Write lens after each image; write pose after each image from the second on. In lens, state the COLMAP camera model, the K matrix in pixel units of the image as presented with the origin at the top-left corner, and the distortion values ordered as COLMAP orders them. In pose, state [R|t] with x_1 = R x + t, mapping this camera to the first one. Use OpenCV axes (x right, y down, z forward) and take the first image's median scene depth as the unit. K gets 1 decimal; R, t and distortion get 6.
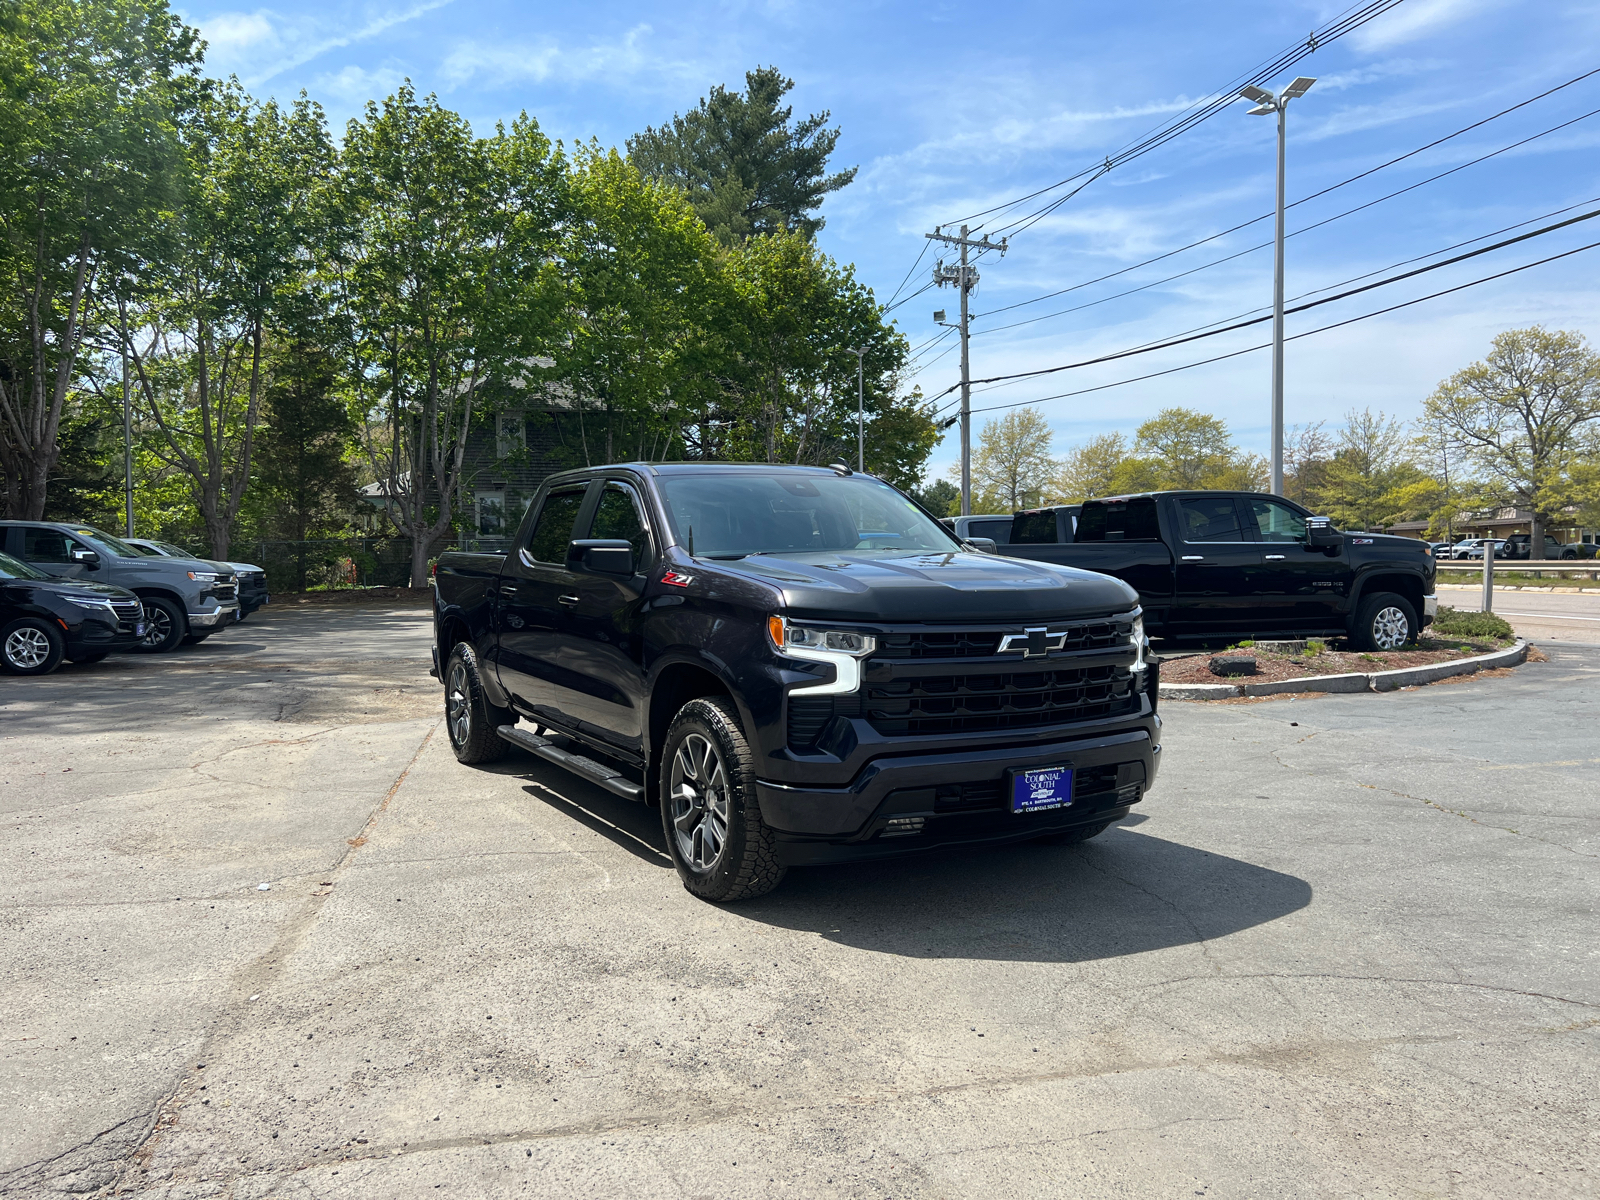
lens RADIAL K [[1203.0, 0, 800.1], [0, 1203.0, 602.4], [0, 0, 1]] dist [0.050883, -0.055306]
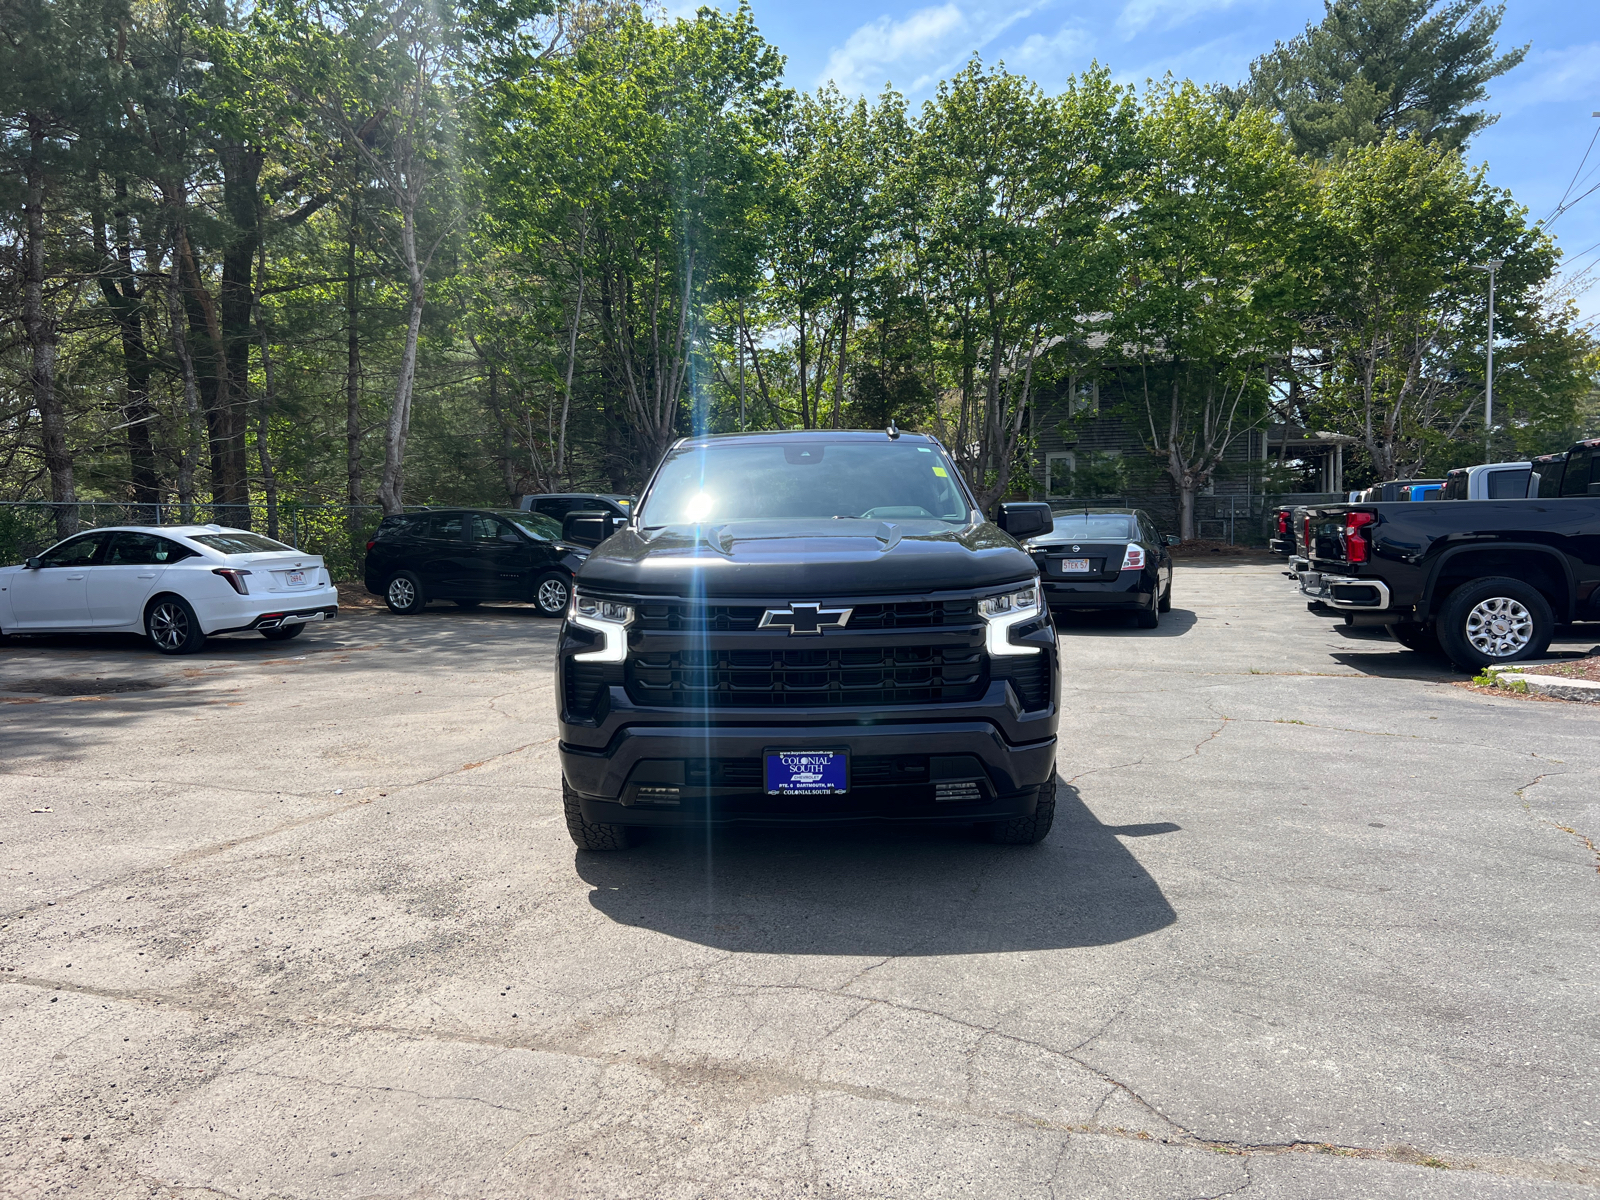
lens RADIAL K [[1203.0, 0, 780.6], [0, 1203.0, 606.9], [0, 0, 1]] dist [0.050883, -0.055306]
pose [[0.861983, 0.031111, -0.505982, 0.679377], [-0.012335, 0.999107, 0.040418, -0.014053], [0.506787, -0.028598, 0.861597, 0.185859]]
